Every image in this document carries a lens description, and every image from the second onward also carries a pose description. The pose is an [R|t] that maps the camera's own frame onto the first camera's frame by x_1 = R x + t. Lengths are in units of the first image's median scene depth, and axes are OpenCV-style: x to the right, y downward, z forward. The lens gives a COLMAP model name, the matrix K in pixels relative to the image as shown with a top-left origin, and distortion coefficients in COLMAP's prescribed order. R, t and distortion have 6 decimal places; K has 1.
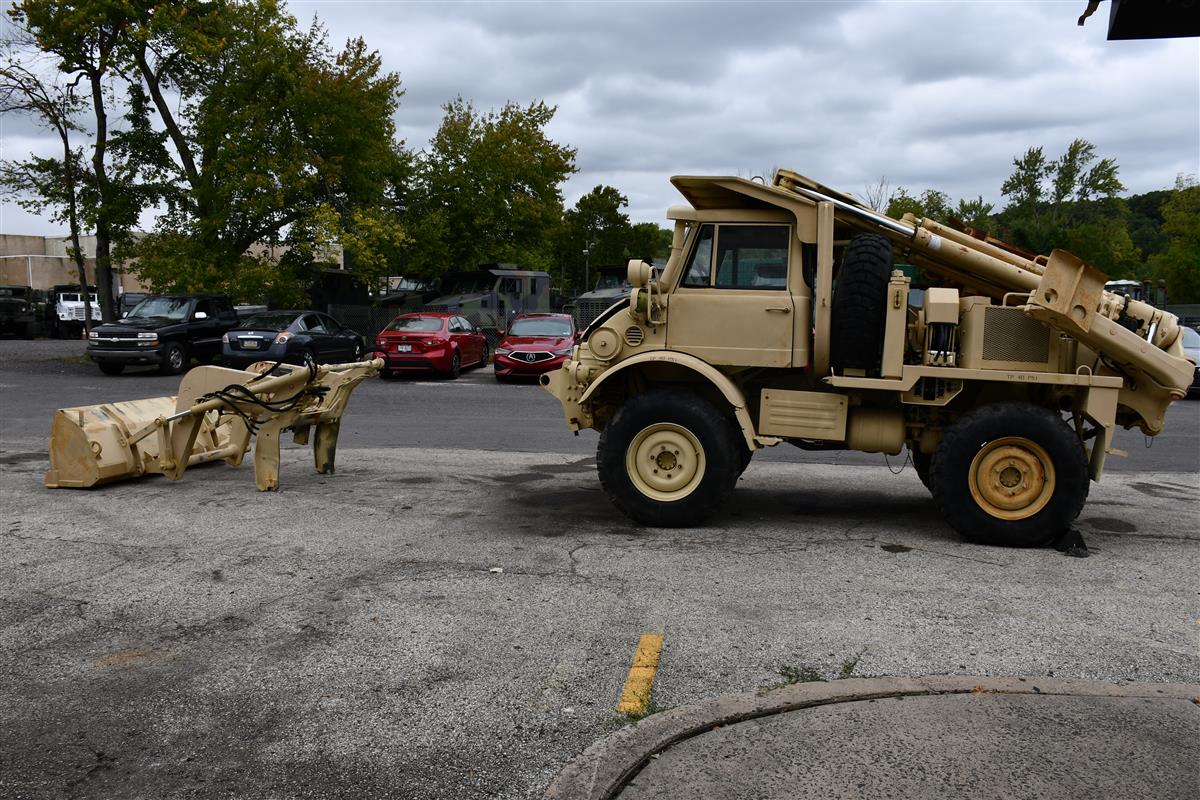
lens RADIAL K [[947.1, 0, 599.6], [0, 947.1, 412.0], [0, 0, 1]] dist [-0.152896, 0.107432]
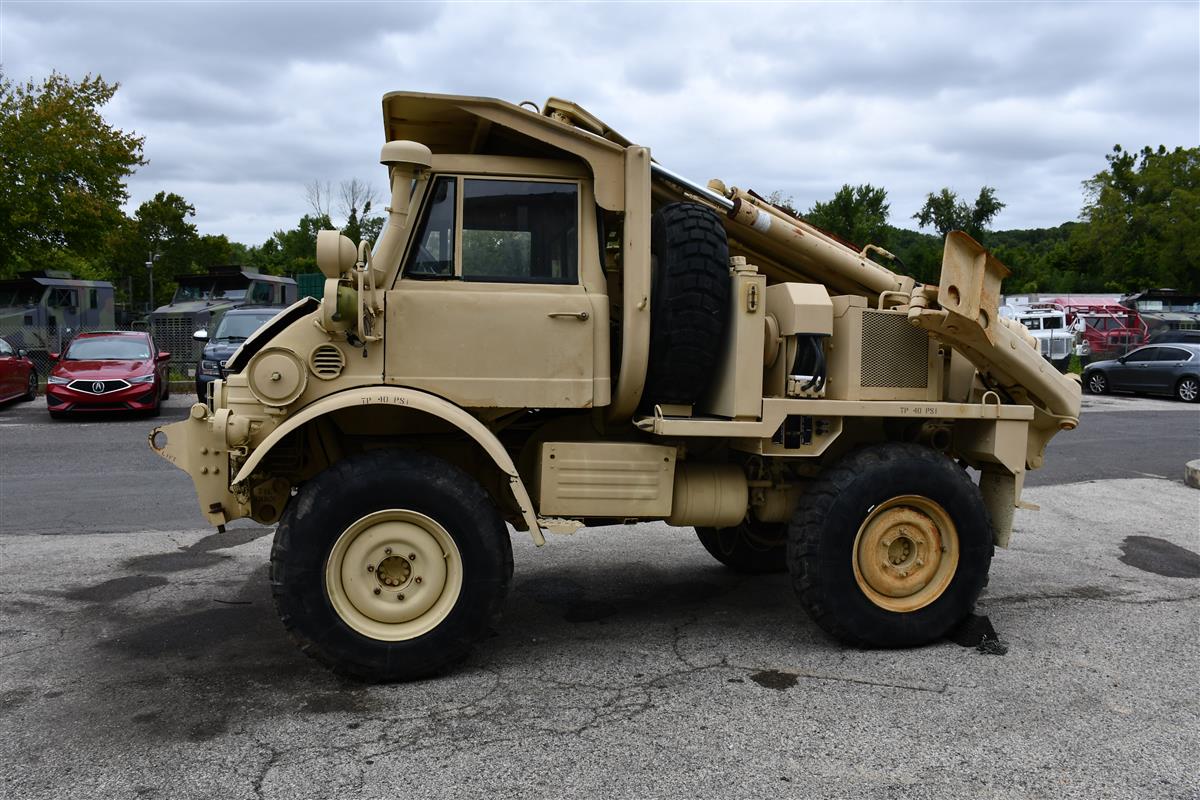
lens RADIAL K [[947.1, 0, 599.6], [0, 947.1, 412.0], [0, 0, 1]] dist [-0.152896, 0.107432]
pose [[0.903868, -0.038284, 0.426095, -0.059168], [0.045527, 0.998940, -0.006823, -0.038618], [-0.425382, 0.025566, 0.904653, 0.414813]]
